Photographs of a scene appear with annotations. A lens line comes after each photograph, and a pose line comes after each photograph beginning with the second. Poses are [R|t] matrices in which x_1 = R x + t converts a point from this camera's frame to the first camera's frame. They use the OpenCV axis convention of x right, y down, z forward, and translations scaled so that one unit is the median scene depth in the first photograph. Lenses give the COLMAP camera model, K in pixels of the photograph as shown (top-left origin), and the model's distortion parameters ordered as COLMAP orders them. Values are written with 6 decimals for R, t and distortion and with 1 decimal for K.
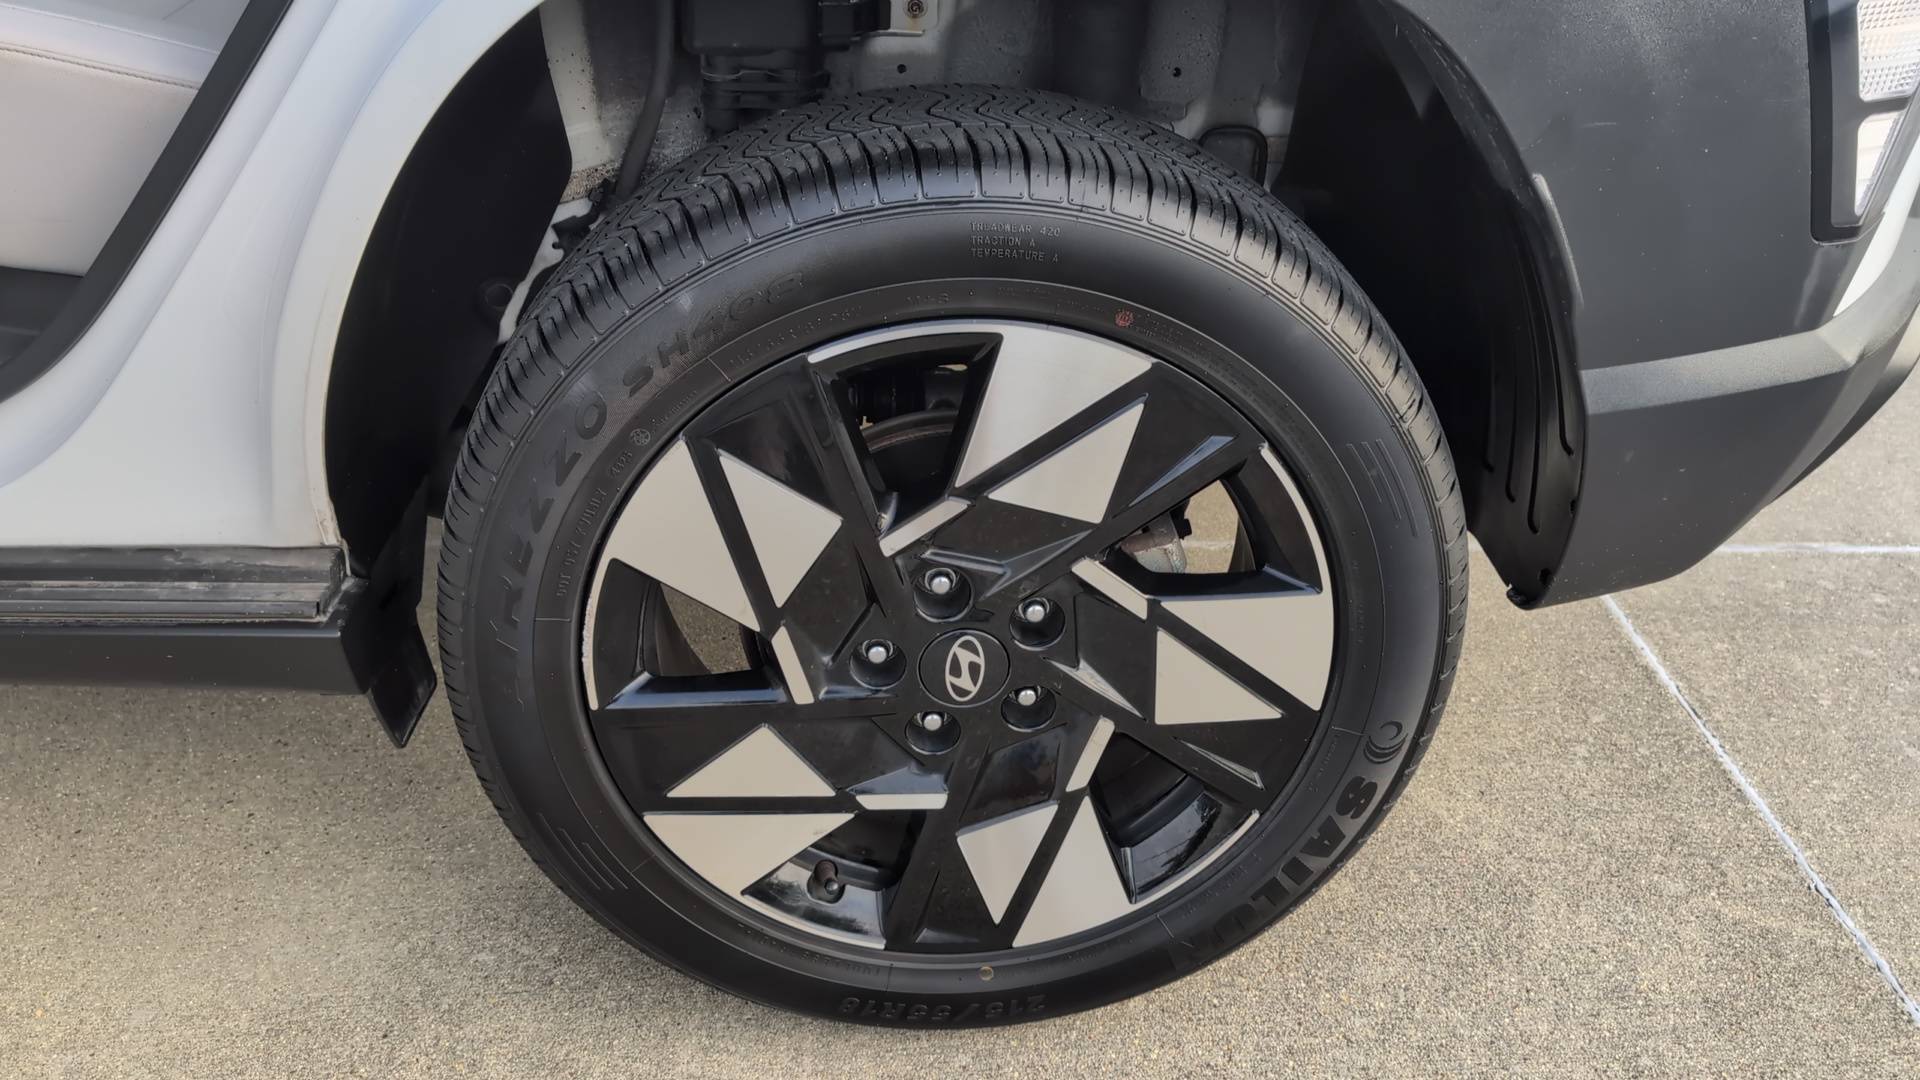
lens RADIAL K [[1609.2, 0, 959.2], [0, 1609.2, 556.0], [0, 0, 1]] dist [0.022143, -0.013537]
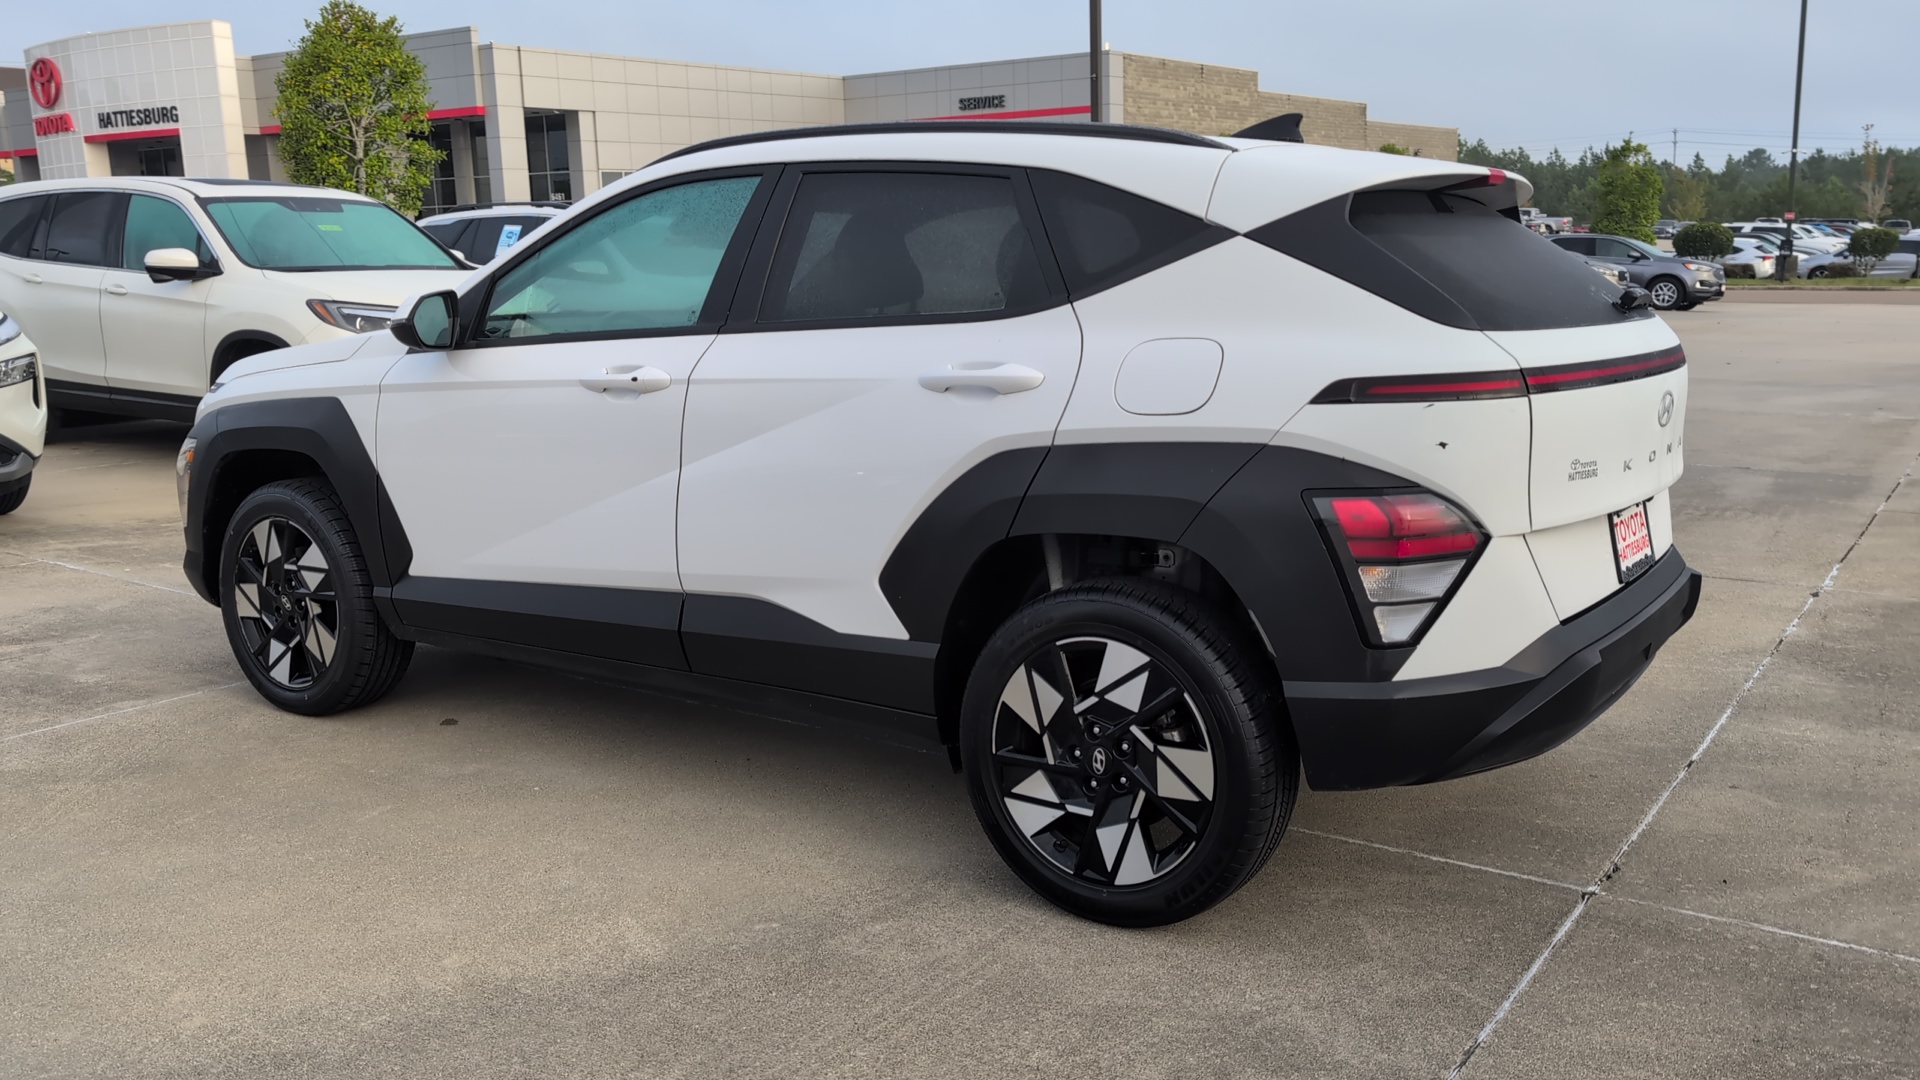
lens RADIAL K [[1609.2, 0, 959.2], [0, 1609.2, 556.0], [0, 0, 1]] dist [0.022143, -0.013537]
pose [[0.785545, 0.071942, -0.614609, 1.614346], [-0.290117, 0.920114, -0.263102, 0.584353], [0.546582, 0.384987, 0.743662, -1.506085]]
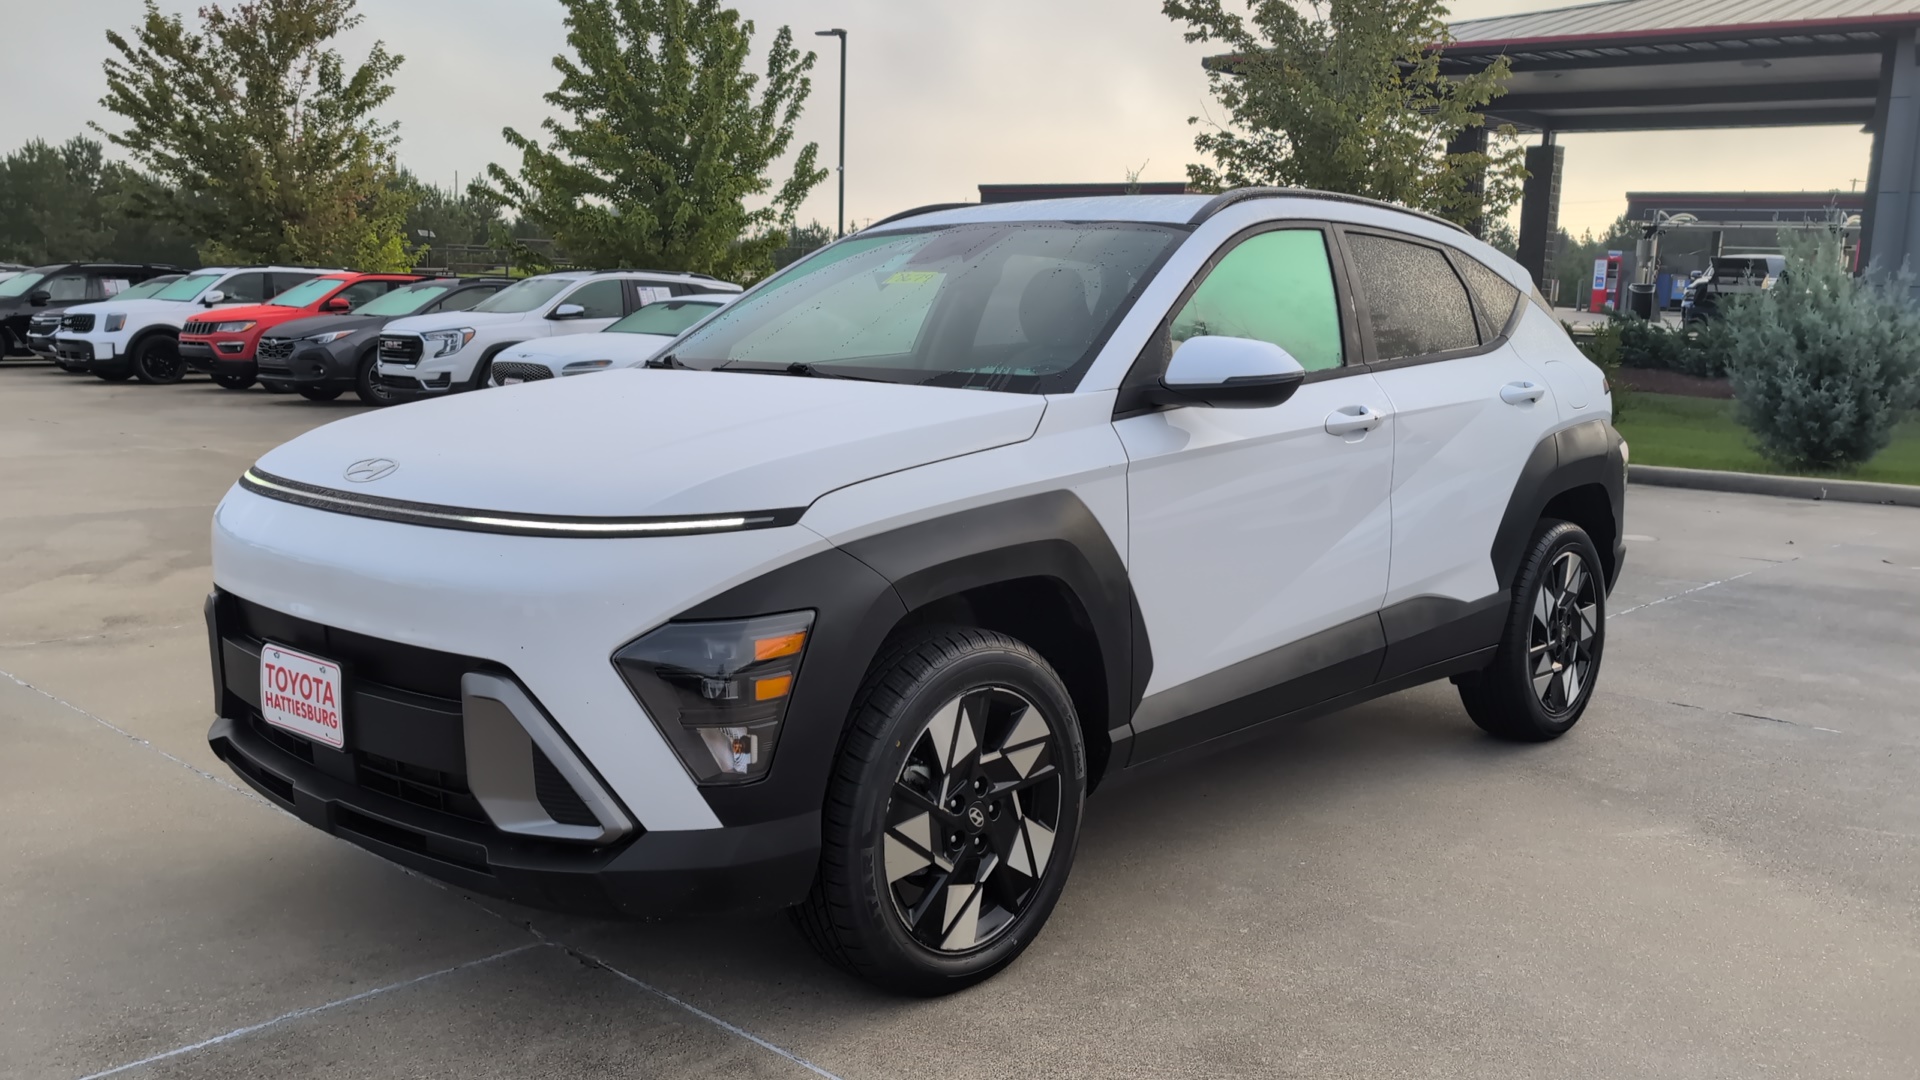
lens RADIAL K [[1609.2, 0, 959.2], [0, 1609.2, 556.0], [0, 0, 1]] dist [0.022143, -0.013537]
pose [[0.733207, -0.126614, 0.668114, -4.400339], [0.360688, 0.905324, -0.224262, 0.287403], [-0.576465, 0.405411, 0.709458, -1.392297]]
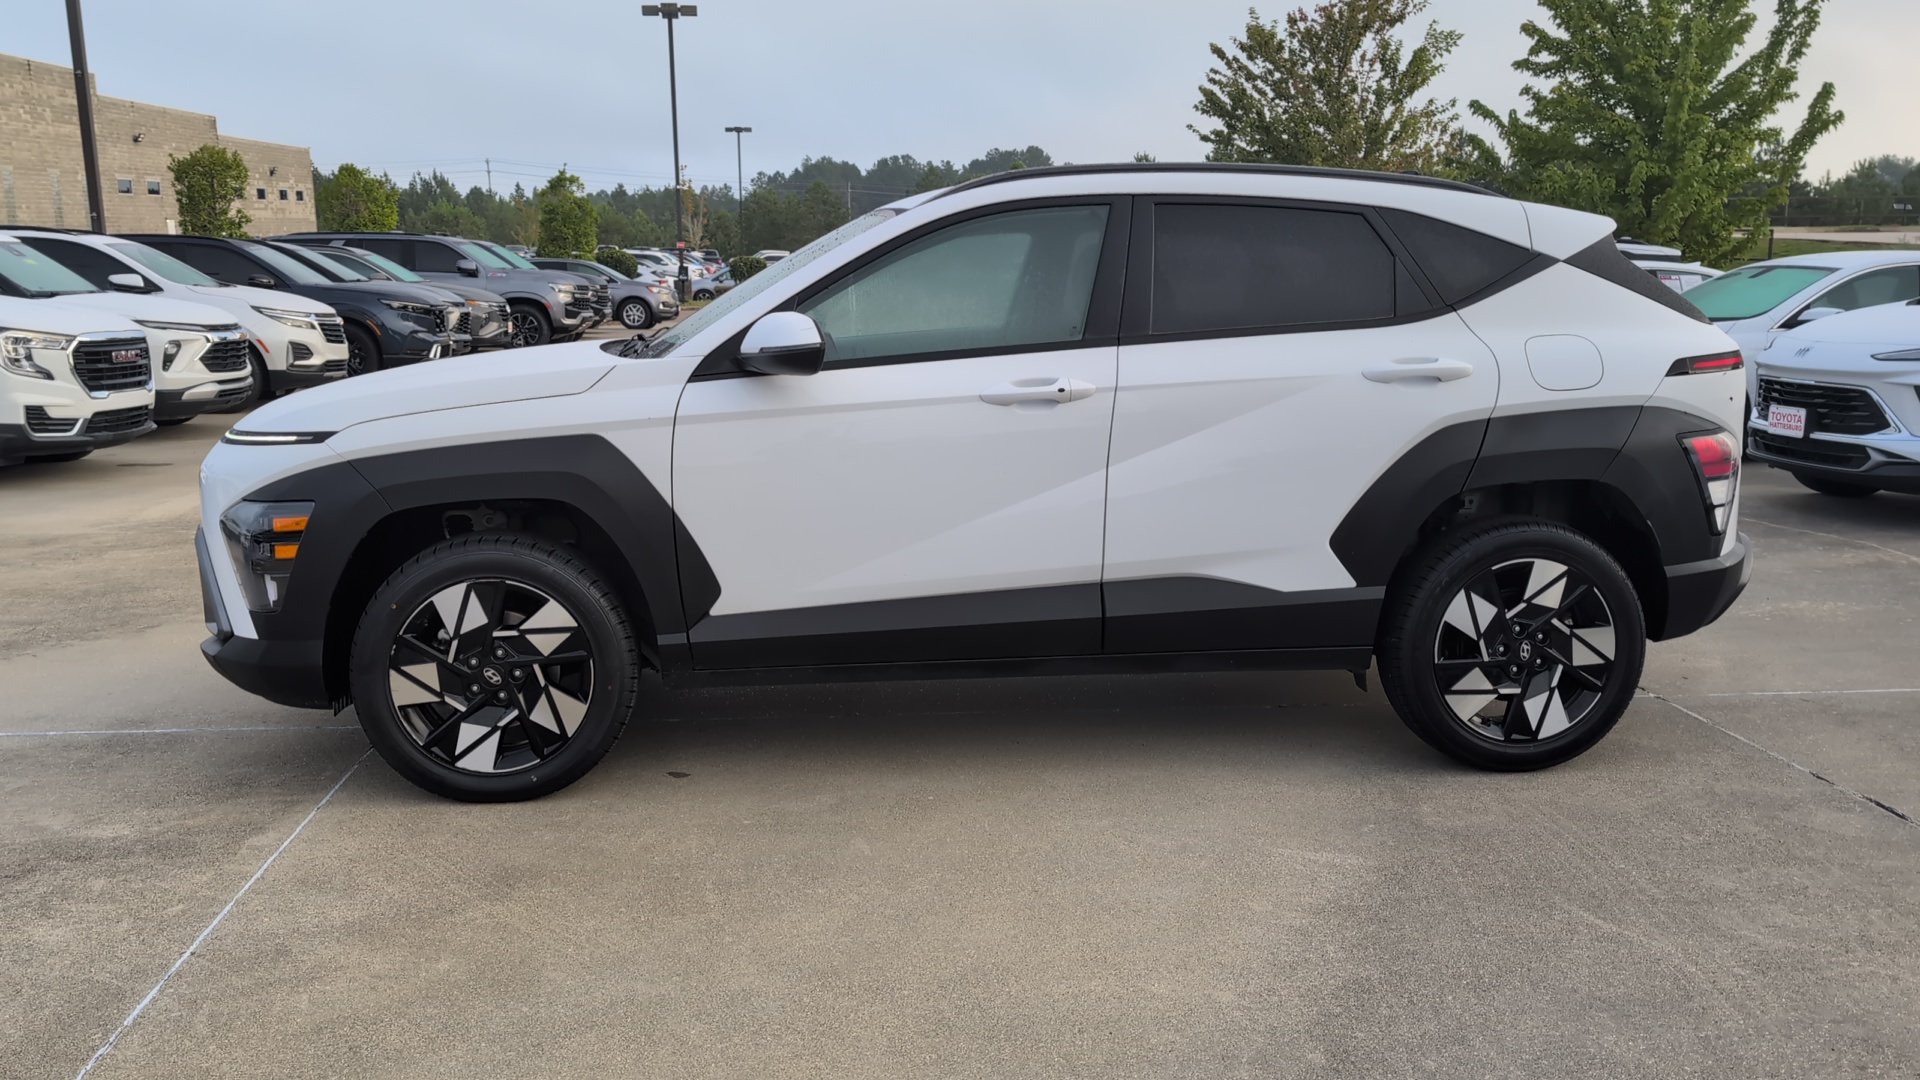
lens RADIAL K [[1609.2, 0, 959.2], [0, 1609.2, 556.0], [0, 0, 1]] dist [0.022143, -0.013537]
pose [[0.998776, -0.045191, 0.020101, -1.484421], [0.049402, 0.931083, -0.361447, 1.241928], [-0.002381, 0.361998, 0.932176, -2.838870]]
